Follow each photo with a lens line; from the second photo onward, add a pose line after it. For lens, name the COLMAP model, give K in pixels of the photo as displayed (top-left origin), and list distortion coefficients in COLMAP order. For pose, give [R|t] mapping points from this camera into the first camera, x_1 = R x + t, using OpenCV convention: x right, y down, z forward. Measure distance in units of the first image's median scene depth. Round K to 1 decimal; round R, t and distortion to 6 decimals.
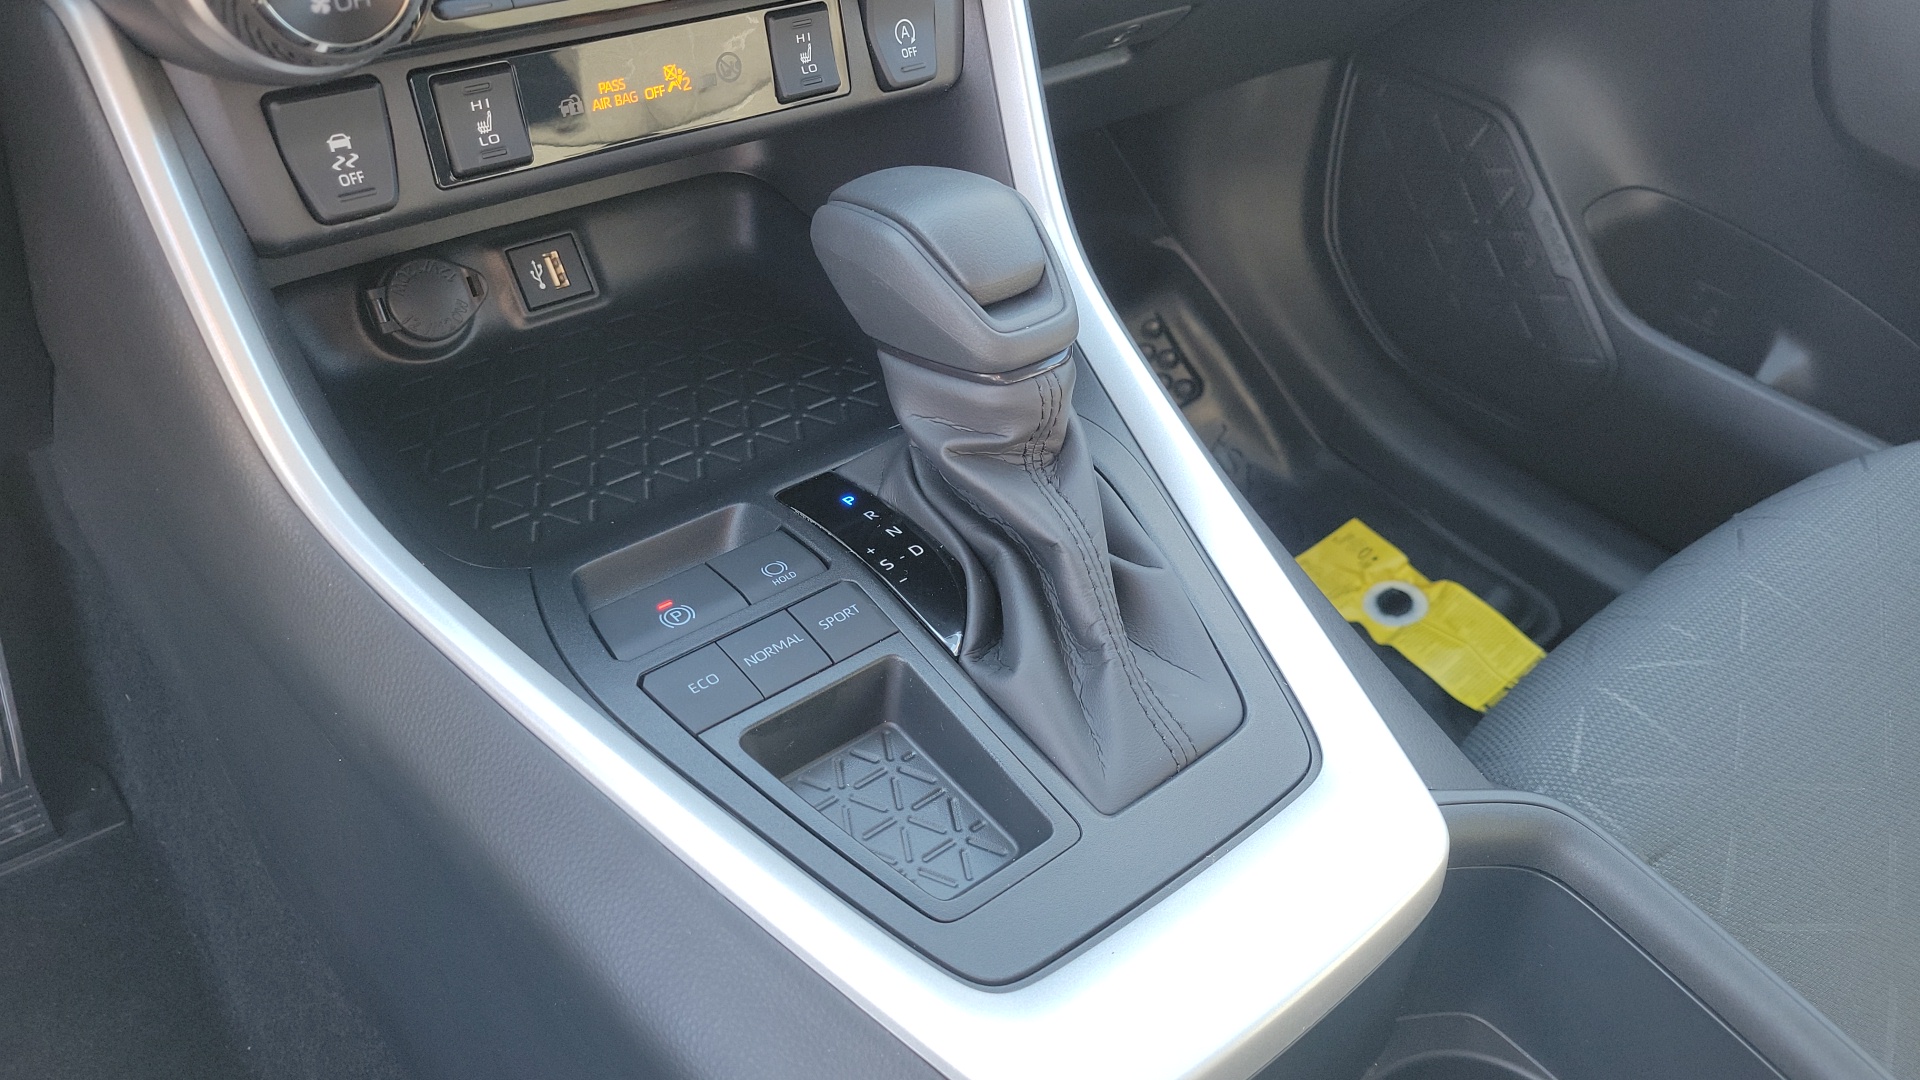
lens RADIAL K [[1447.1, 0, 966.9], [0, 1447.1, 532.7], [0, 0, 1]] dist [0.028643, -0.009556]
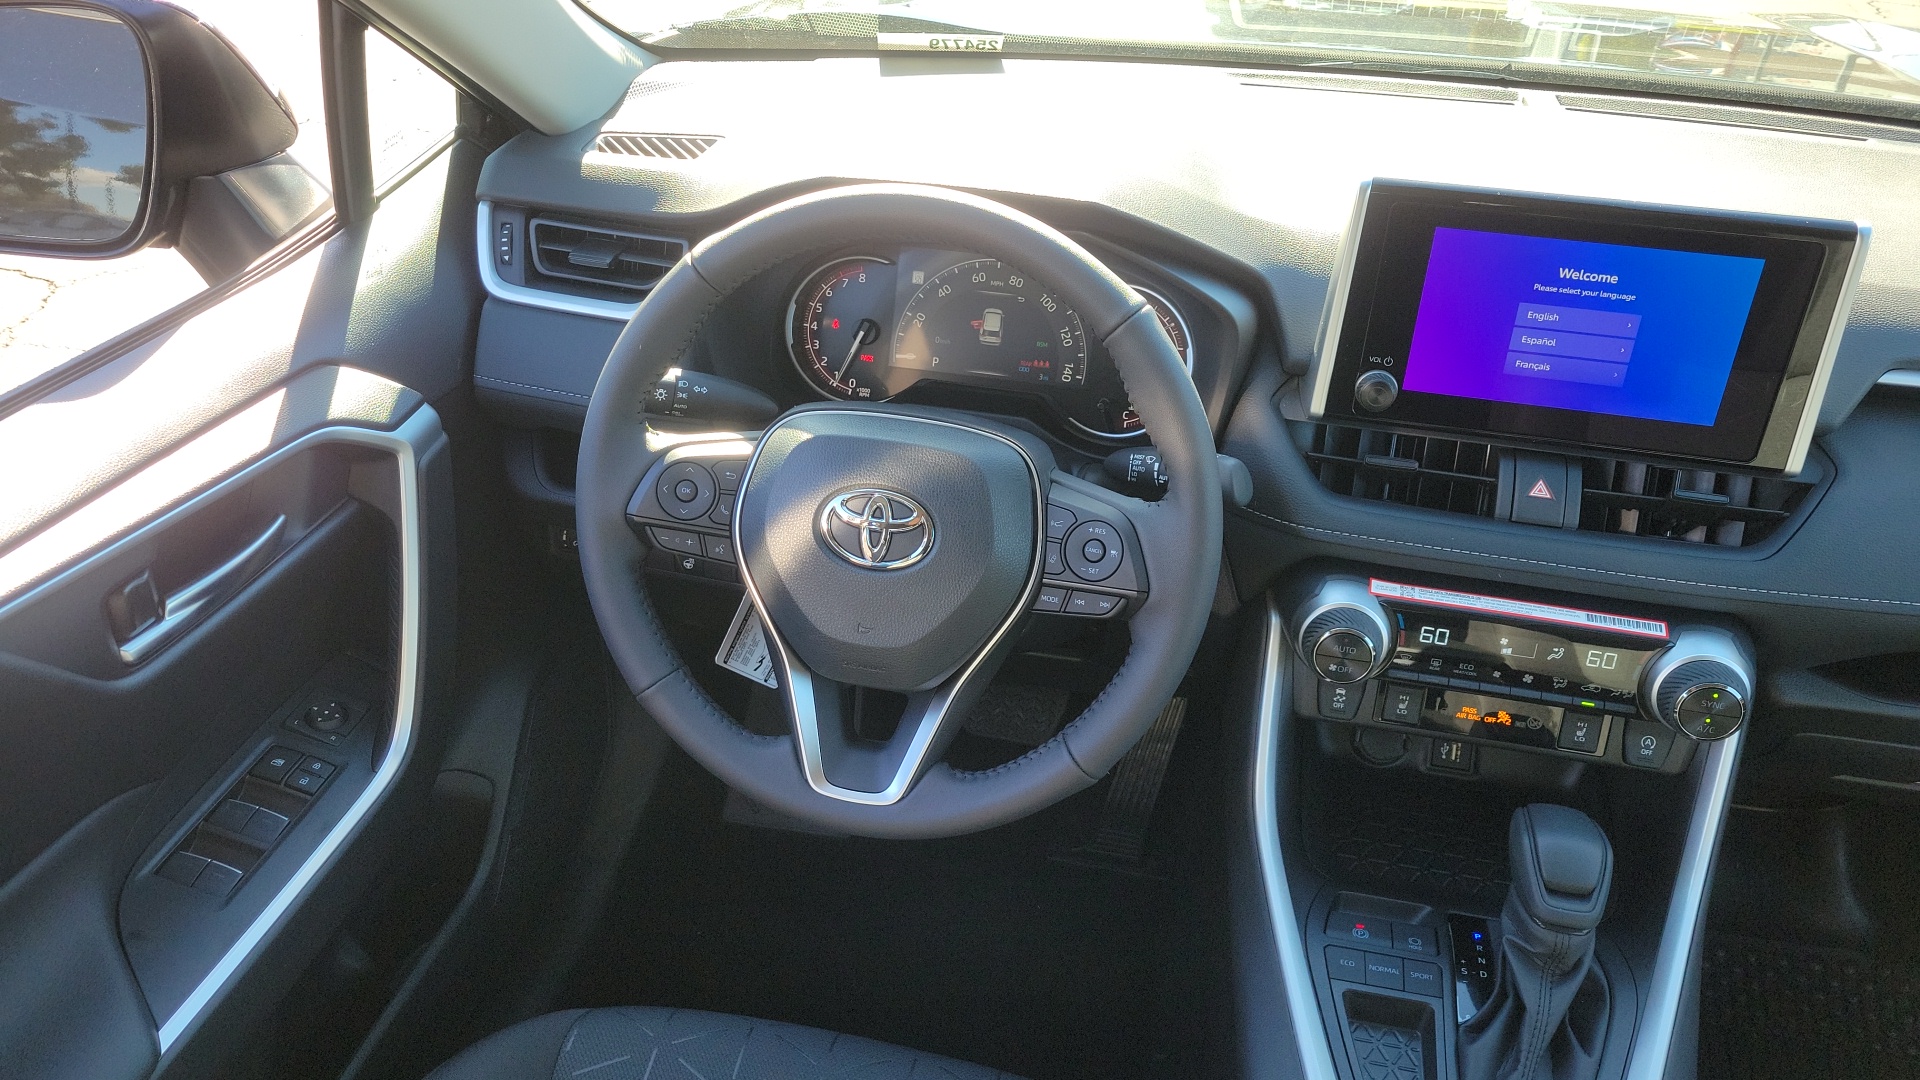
lens RADIAL K [[1447.1, 0, 966.9], [0, 1447.1, 532.7], [0, 0, 1]] dist [0.028643, -0.009556]
pose [[0.602098, 0.372990, -0.705944, 0.695163], [-0.478473, 0.876381, 0.054953, -0.279202], [0.639173, 0.304688, 0.706133, -1.037505]]
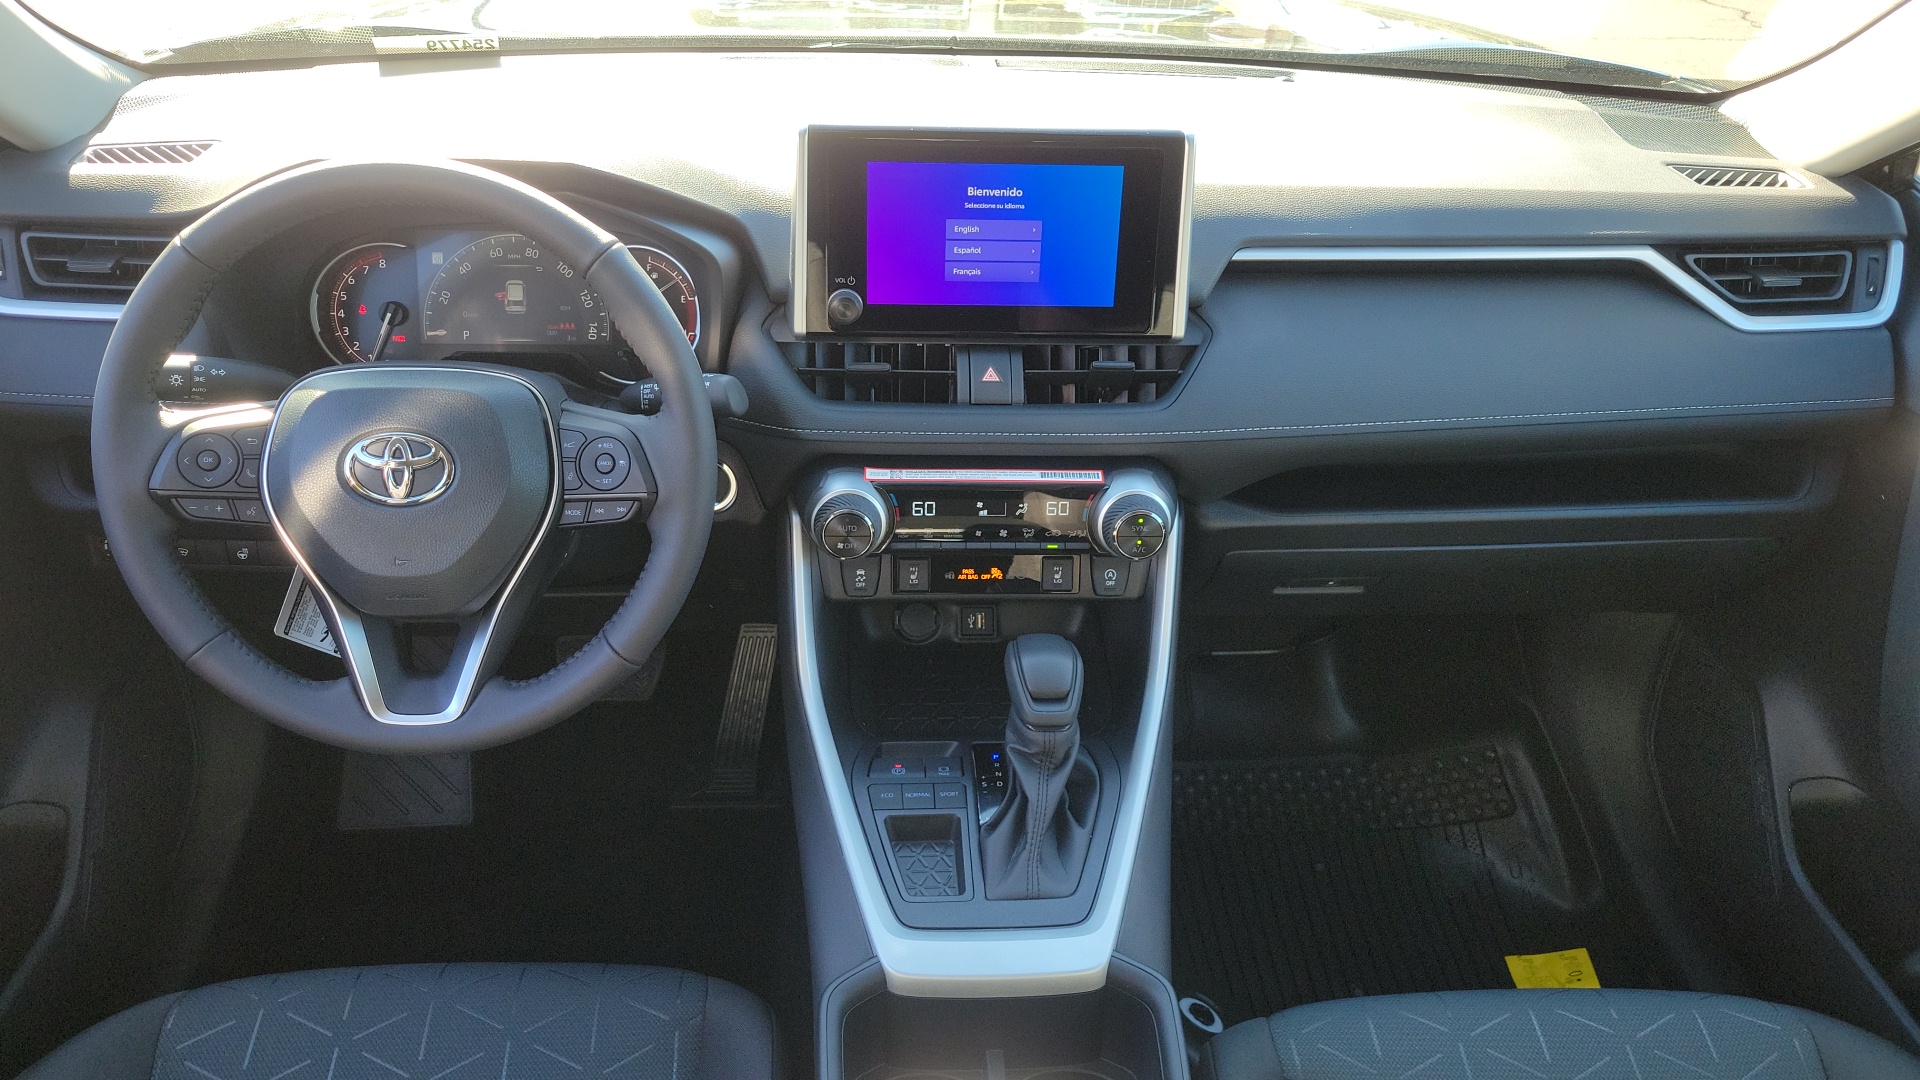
lens RADIAL K [[1447.1, 0, 966.9], [0, 1447.1, 532.7], [0, 0, 1]] dist [0.028643, -0.009556]
pose [[0.789926, 0.262854, -0.554007, 1.080789], [-0.351379, 0.934457, -0.057649, -0.207709], [0.502542, 0.240205, 0.830513, -1.073153]]
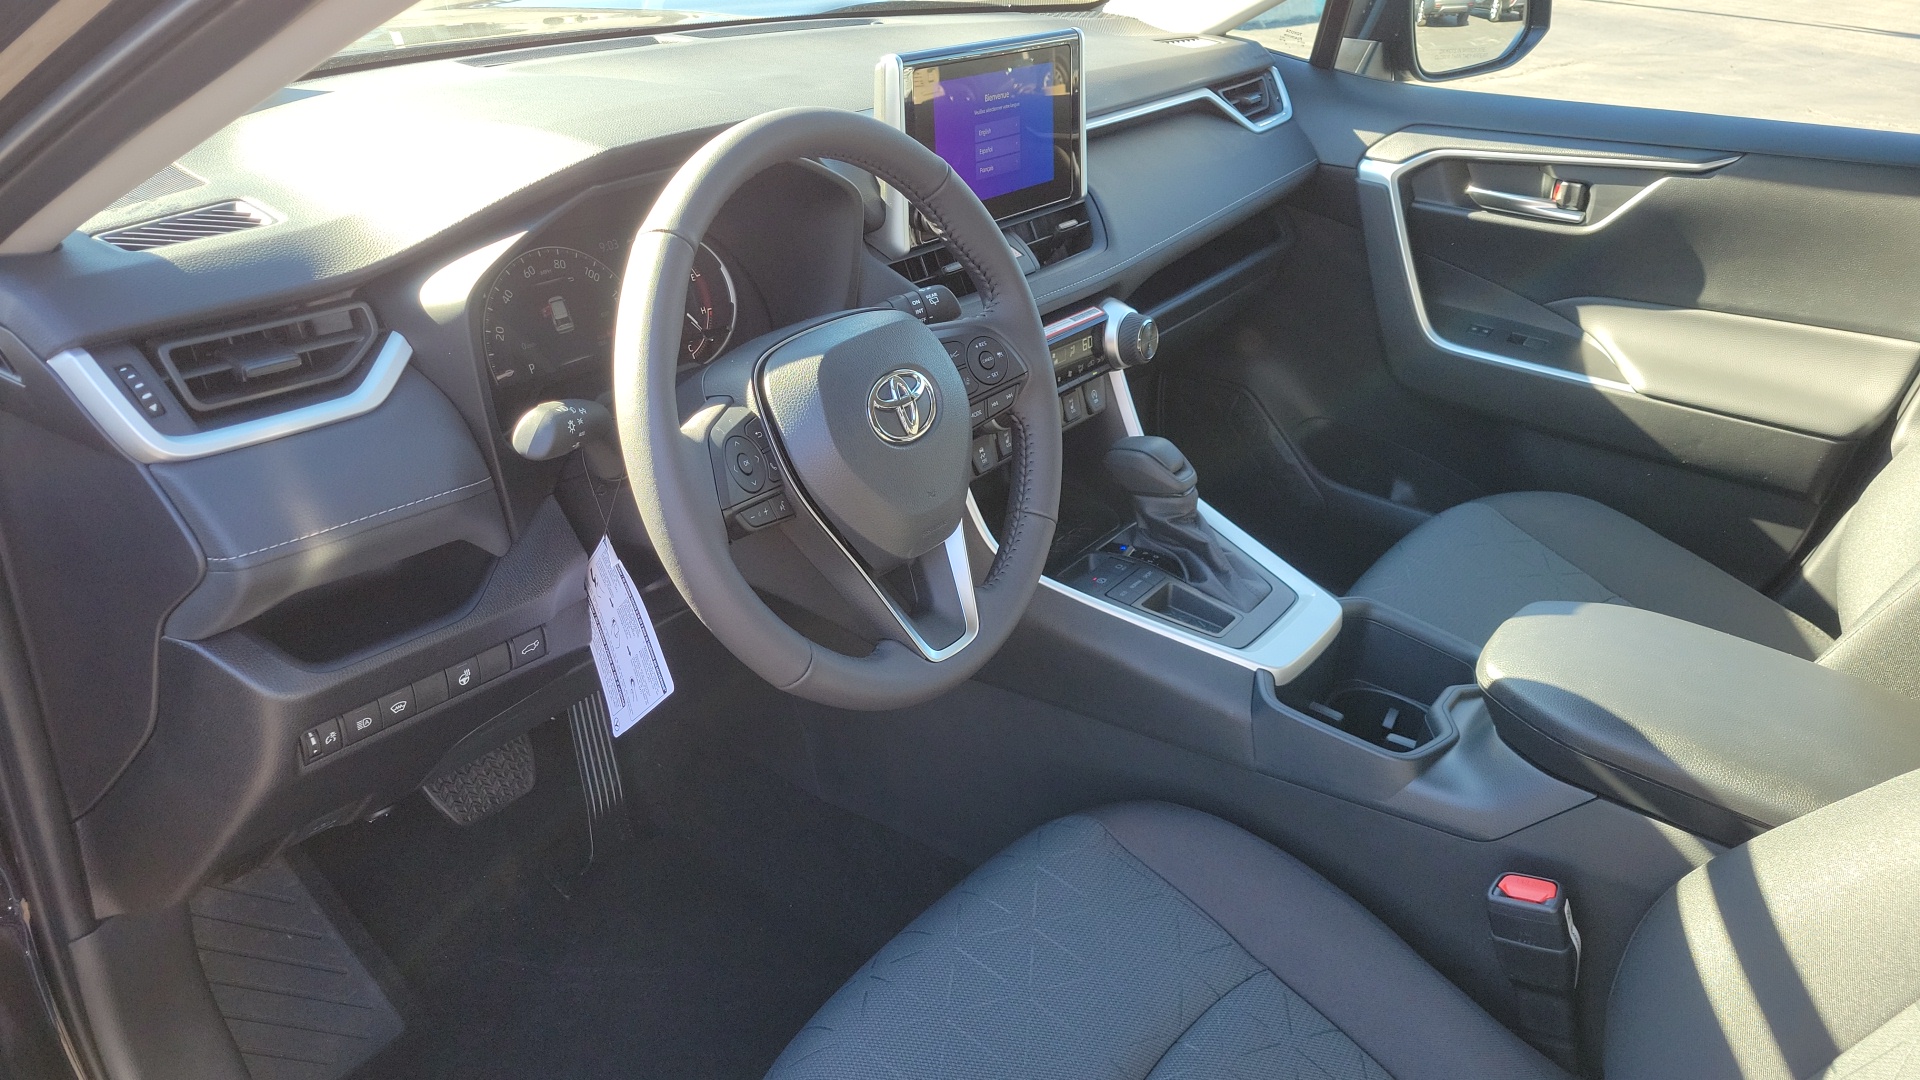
lens RADIAL K [[1468.8, 0, 957.2], [0, 1468.8, 543.1], [0, 0, 1]] dist [0.032002, -0.005495]
pose [[0.966086, -0.140776, 0.216470, -1.019605], [0.179561, 0.968701, -0.171395, 0.404087], [-0.185566, 0.204452, 0.961127, -1.747249]]
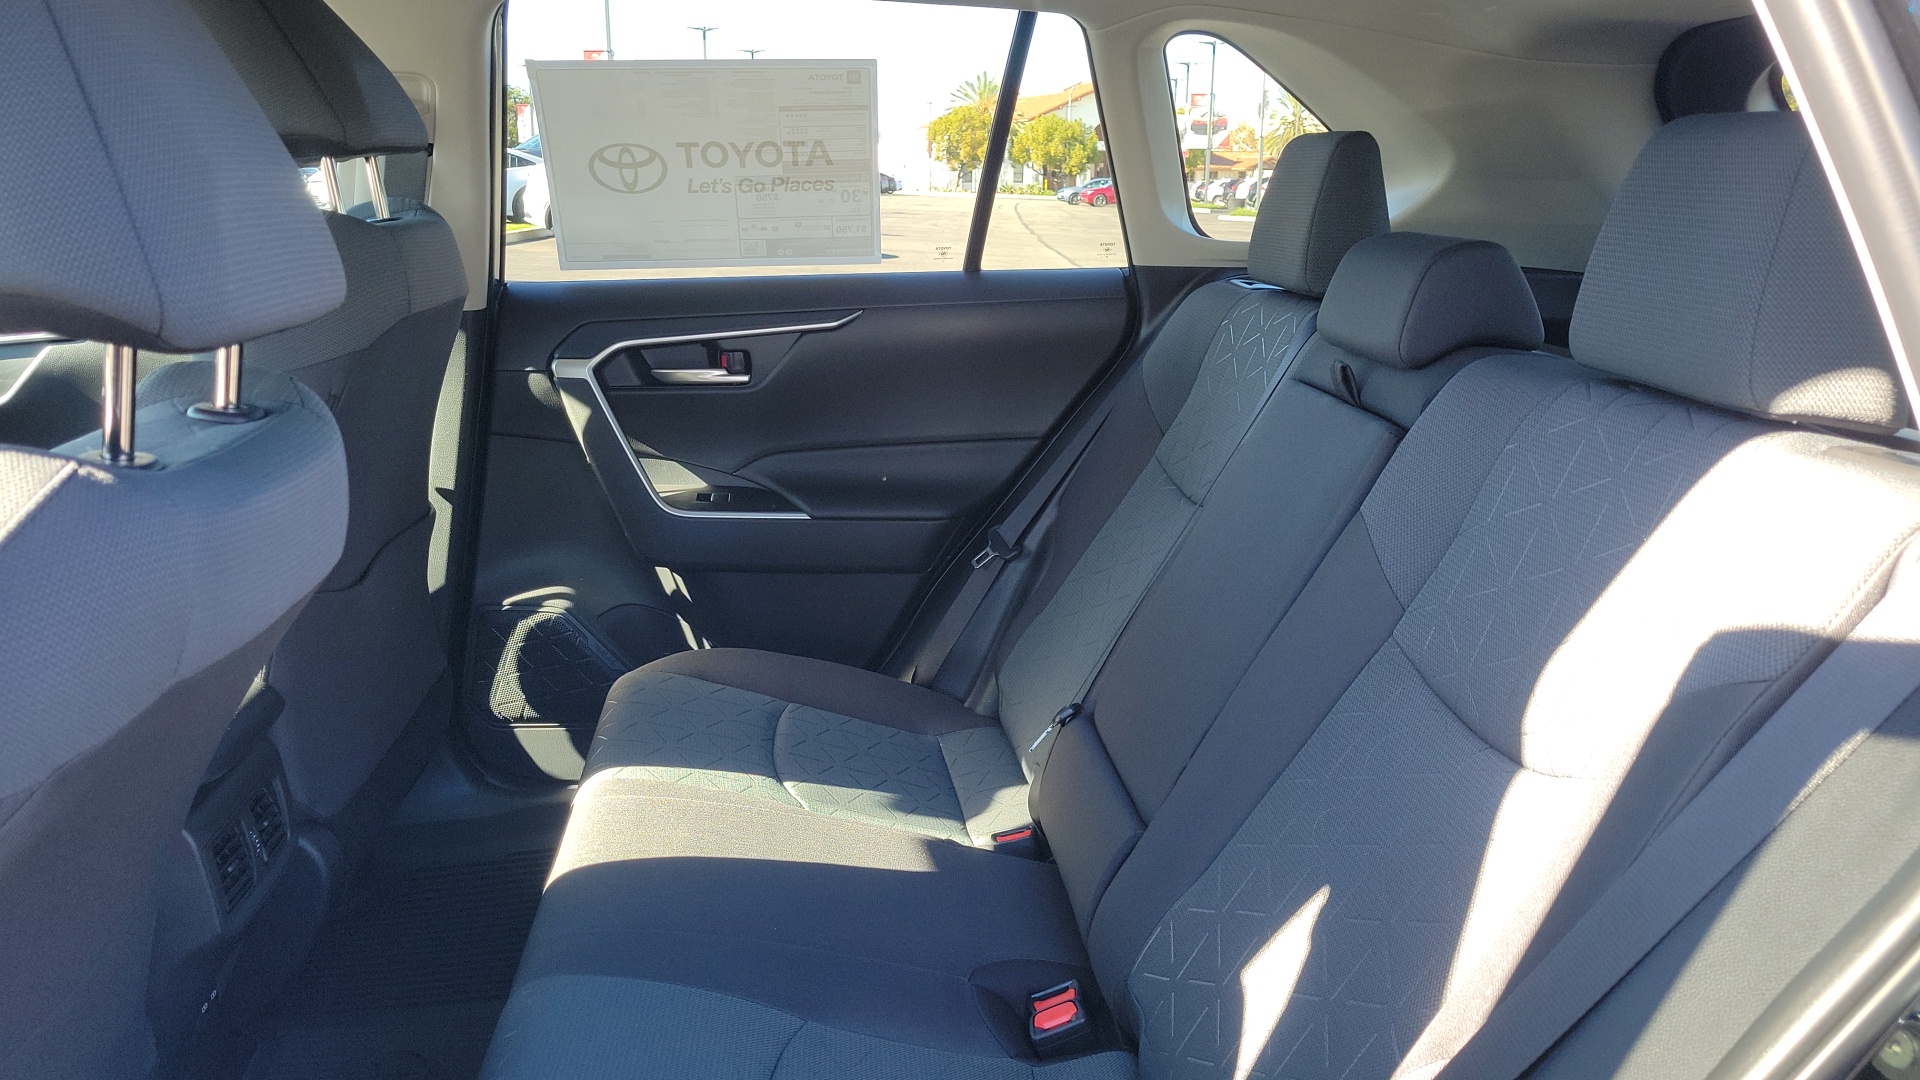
lens RADIAL K [[1437.4, 0, 952.3], [0, 1437.4, 541.2], [0, 0, 1]] dist [0.045423, -0.000351]
pose [[0.553130, -0.278343, 0.785221, -0.413318], [0.539700, 0.837734, -0.083221, 1.370455], [-0.634643, 0.469816, 0.613597, -2.608951]]
